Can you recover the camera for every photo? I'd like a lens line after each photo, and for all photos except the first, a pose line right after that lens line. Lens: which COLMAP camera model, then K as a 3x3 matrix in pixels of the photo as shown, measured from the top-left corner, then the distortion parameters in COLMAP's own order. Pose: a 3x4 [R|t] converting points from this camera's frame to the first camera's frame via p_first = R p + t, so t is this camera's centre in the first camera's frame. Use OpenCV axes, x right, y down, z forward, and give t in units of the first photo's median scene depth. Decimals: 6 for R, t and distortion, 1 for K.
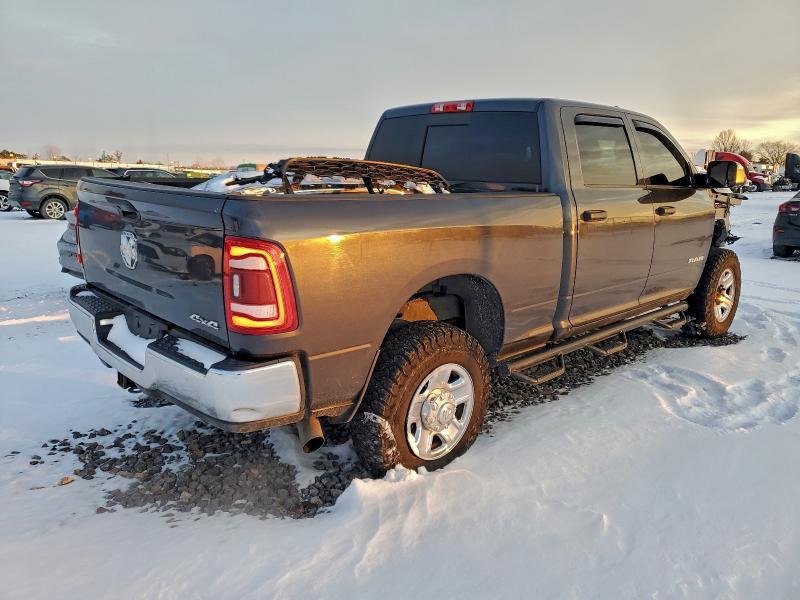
lens RADIAL K [[567.2, 0, 400.0], [0, 567.2, 300.0], [0, 0, 1]] dist [0.000365, -0.005925]
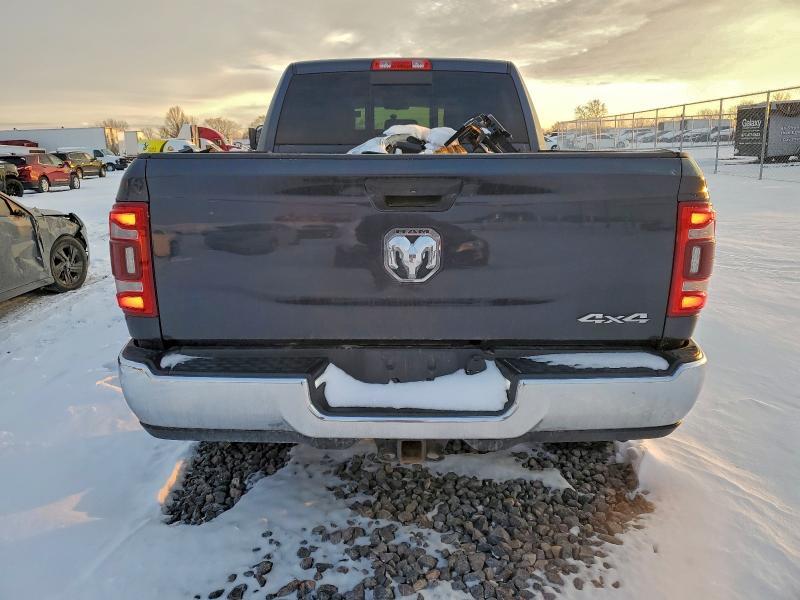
lens RADIAL K [[567.2, 0, 400.0], [0, 567.2, 300.0], [0, 0, 1]] dist [0.000365, -0.005925]
pose [[0.720810, -0.203606, 0.662553, -0.797880], [0.176831, 0.978270, 0.108247, -0.092435], [-0.670196, 0.039134, 0.741151, 0.457442]]
